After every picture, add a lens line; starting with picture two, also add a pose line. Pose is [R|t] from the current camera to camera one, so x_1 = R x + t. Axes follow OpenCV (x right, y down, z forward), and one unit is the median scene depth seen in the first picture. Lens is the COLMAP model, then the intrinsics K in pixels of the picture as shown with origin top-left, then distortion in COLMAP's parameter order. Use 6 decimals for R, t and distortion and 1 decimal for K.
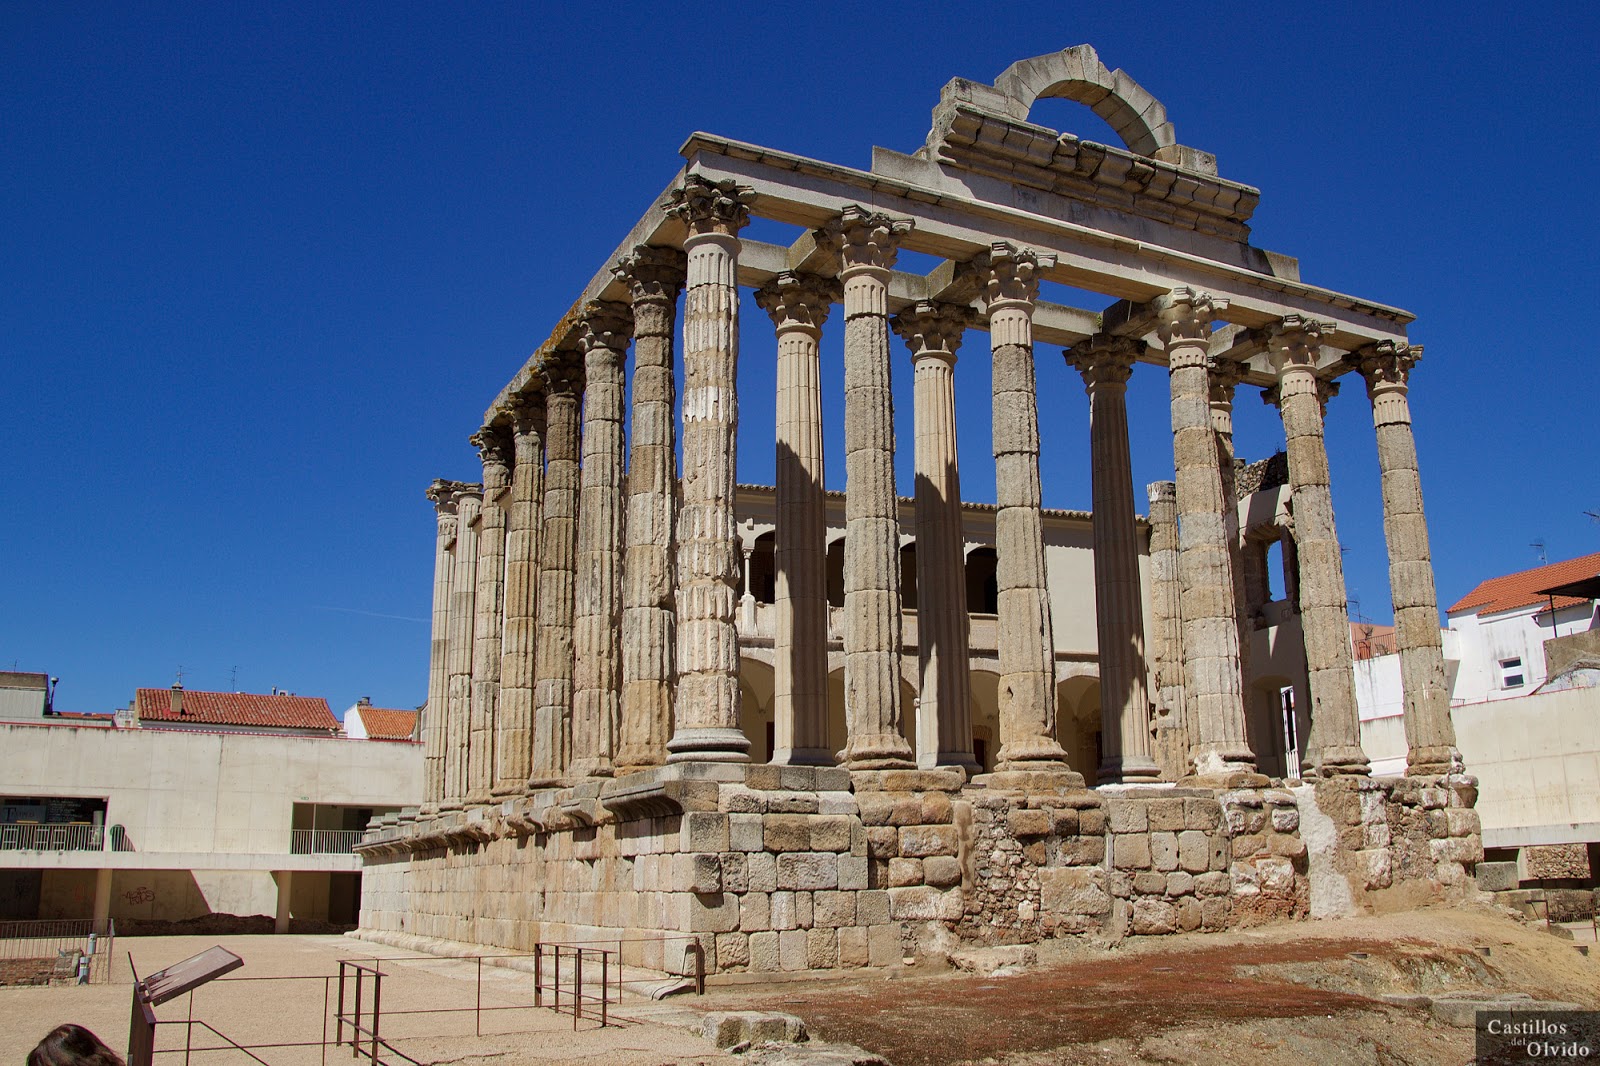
lens RADIAL K [[1399.2, 0, 848.7], [0, 1399.2, 531.6], [0, 0, 1]] dist [-0.119170, 0.009706]
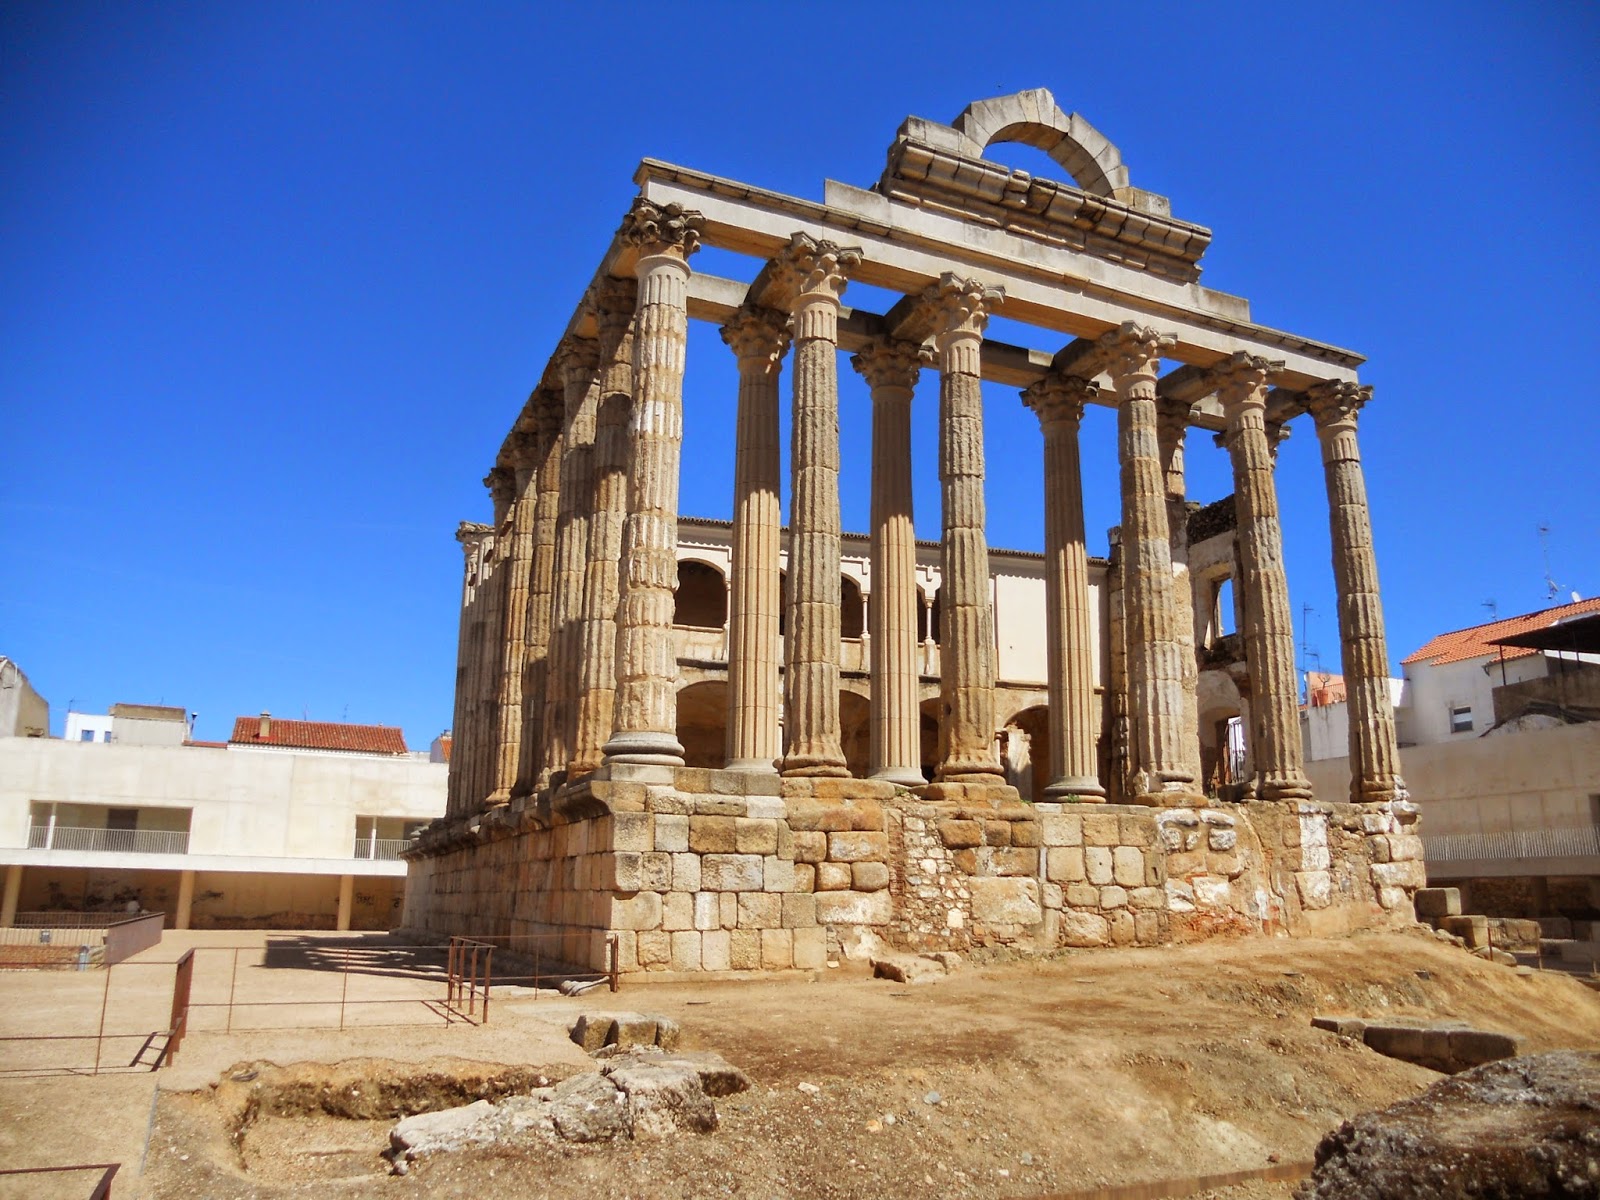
lens RADIAL K [[1195.9, 0, 804.8], [0, 1195.9, 628.8], [0, 0, 1]] dist [-0.075576, 0.006425]
pose [[0.997998, 0.012313, -0.062033, 0.060884], [-0.010721, 0.999606, 0.025924, 0.034194], [0.062328, -0.025207, 0.997737, 0.110116]]
